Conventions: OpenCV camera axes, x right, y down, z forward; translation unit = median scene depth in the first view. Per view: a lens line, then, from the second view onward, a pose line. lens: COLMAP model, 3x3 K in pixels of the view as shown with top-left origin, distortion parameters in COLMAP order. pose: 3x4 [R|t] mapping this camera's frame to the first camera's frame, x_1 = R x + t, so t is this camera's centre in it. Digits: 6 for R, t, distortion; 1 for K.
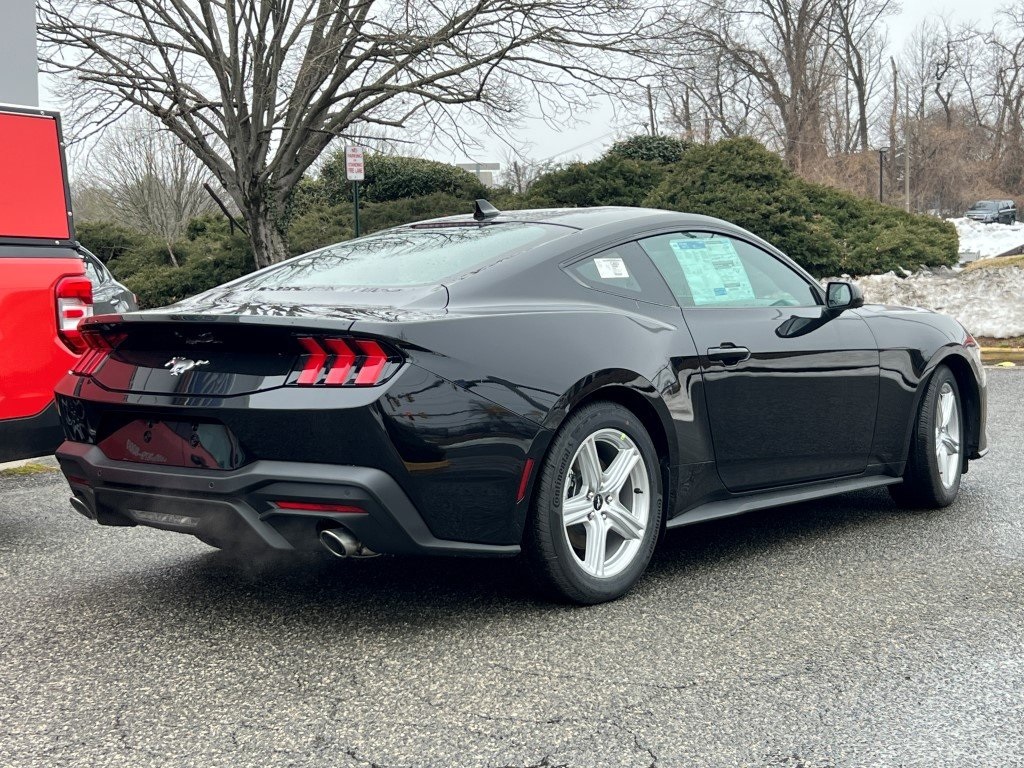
lens RADIAL K [[1240.4, 0, 512.0], [0, 1240.4, 384.0], [0, 0, 1]] dist [-0.004284, -0.013744]
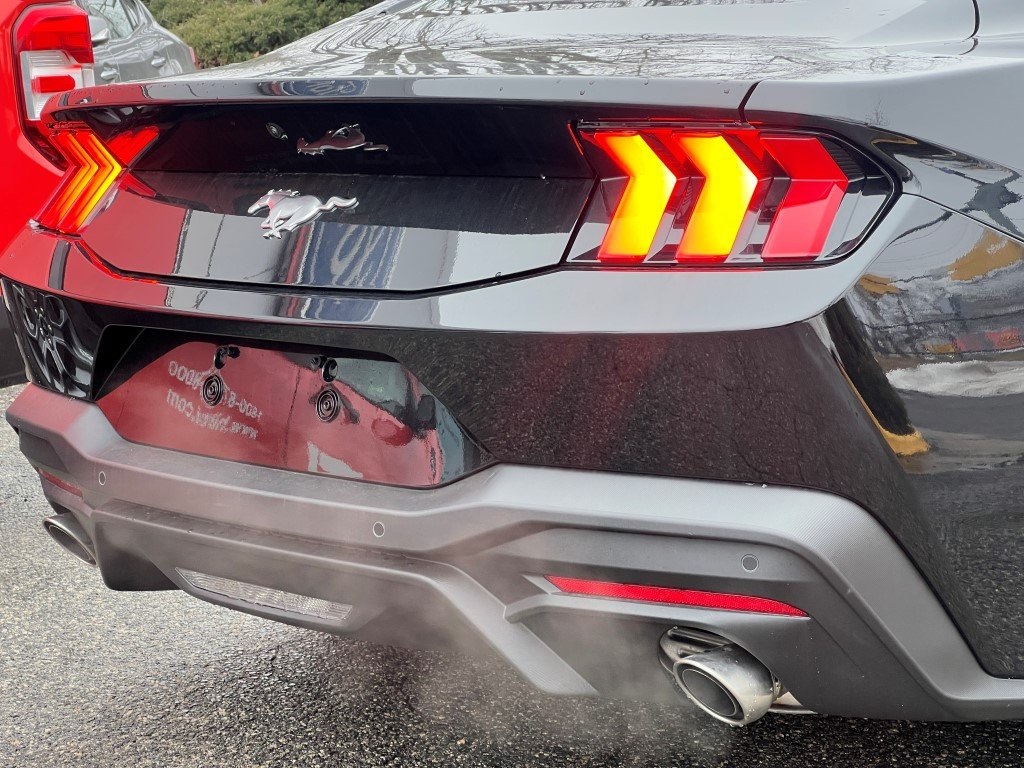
lens RADIAL K [[2010.0, 0, 512.0], [0, 2010.0, 384.0], [0, 0, 1]] dist [0.190817, -0.405010]
pose [[0.989359, -0.011655, -0.145027, -0.099852], [0.025976, 0.994921, 0.097249, -0.019743], [0.143157, -0.099981, 0.984637, 0.357761]]
